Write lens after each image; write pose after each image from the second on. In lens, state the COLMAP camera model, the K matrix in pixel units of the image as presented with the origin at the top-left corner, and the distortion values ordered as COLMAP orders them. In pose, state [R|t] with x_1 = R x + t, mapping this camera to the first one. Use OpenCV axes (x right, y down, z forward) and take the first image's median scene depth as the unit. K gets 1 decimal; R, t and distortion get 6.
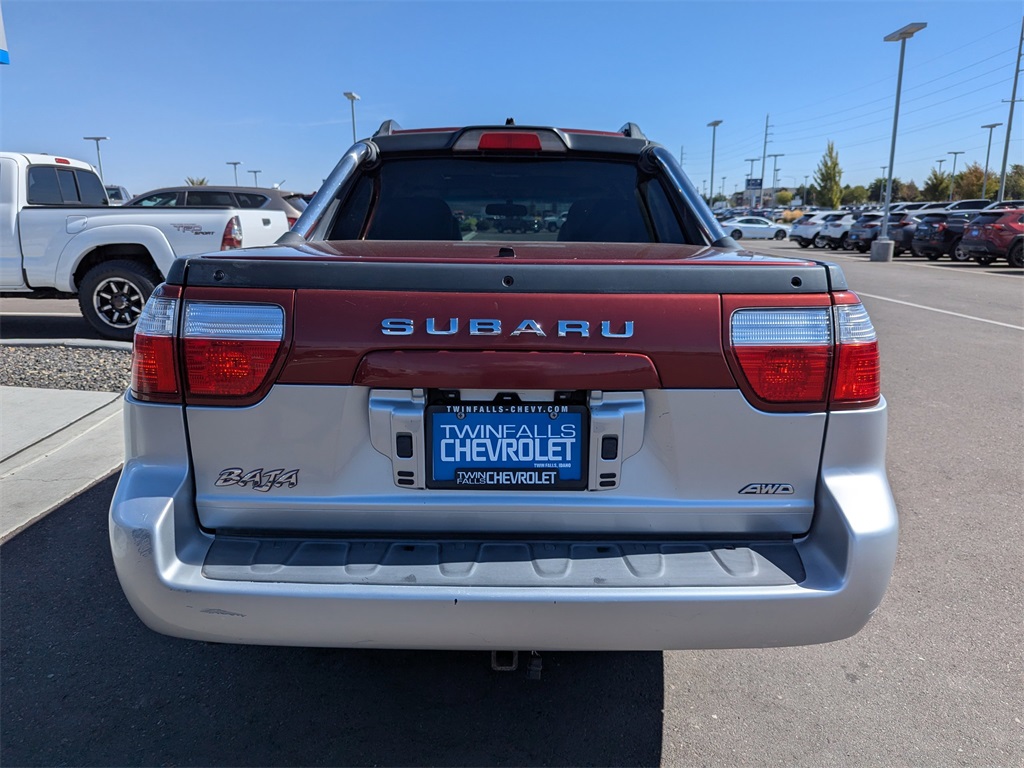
lens RADIAL K [[727.6, 0, 512.7], [0, 727.6, 385.8], [0, 0, 1]] dist [0.039319, -0.028754]
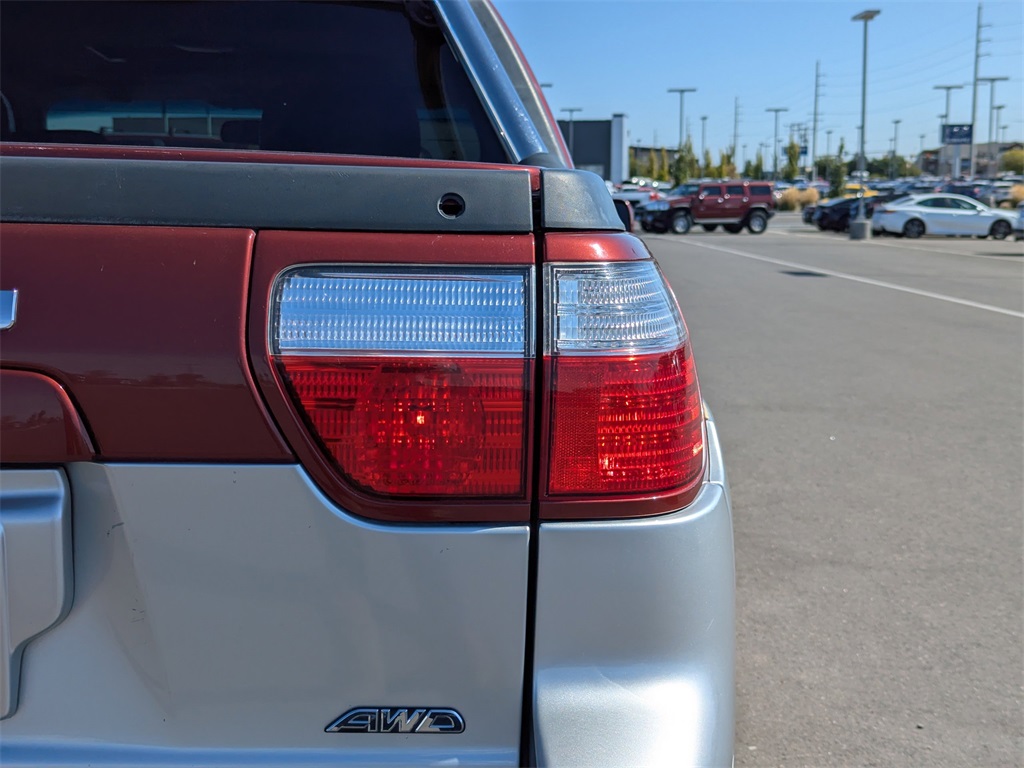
lens RADIAL K [[1456.1, 0, 516.1], [0, 1456.1, 378.6], [0, 0, 1]] dist [0.046665, 0.000000]
pose [[0.999779, 0.007769, 0.019526, 0.399540], [-0.005770, 0.994928, -0.100428, 0.035994], [-0.020207, 0.100293, 0.994753, 0.192022]]
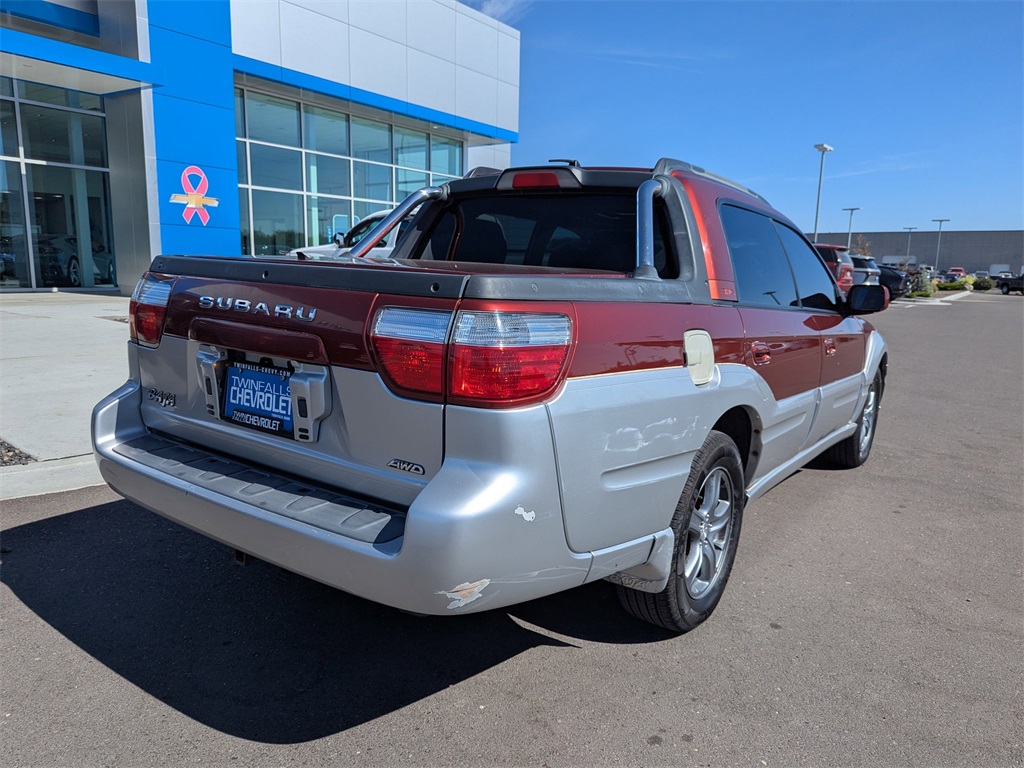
lens RADIAL K [[727.6, 0, 514.7], [0, 727.6, 386.8], [0, 0, 1]] dist [0.039319, -0.028754]
pose [[0.813789, 0.123301, -0.567929, 1.126308], [-0.161858, 0.986655, -0.017719, 0.011226], [0.558165, 0.106344, 0.822887, 0.148644]]
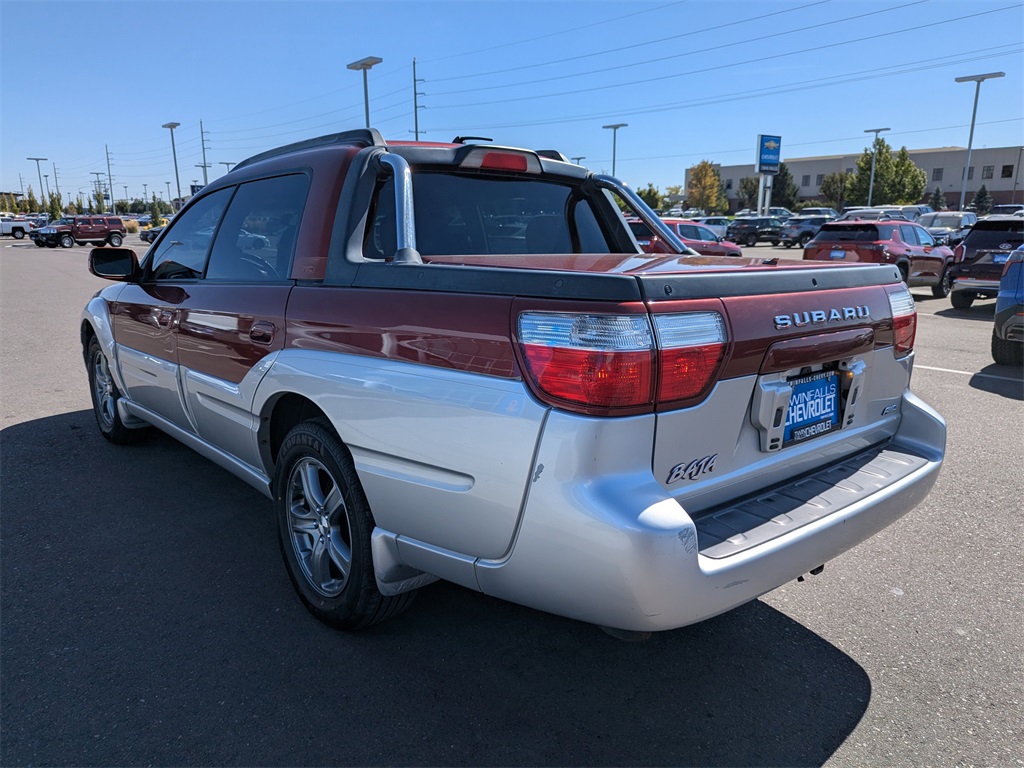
lens RADIAL K [[727.6, 0, 512.9], [0, 727.6, 390.3], [0, 0, 1]] dist [0.039319, -0.028754]
pose [[0.760493, -0.134500, 0.635264, -1.256260], [0.137501, 0.989484, 0.044890, -0.081112], [-0.634622, 0.053211, 0.770989, 0.307244]]
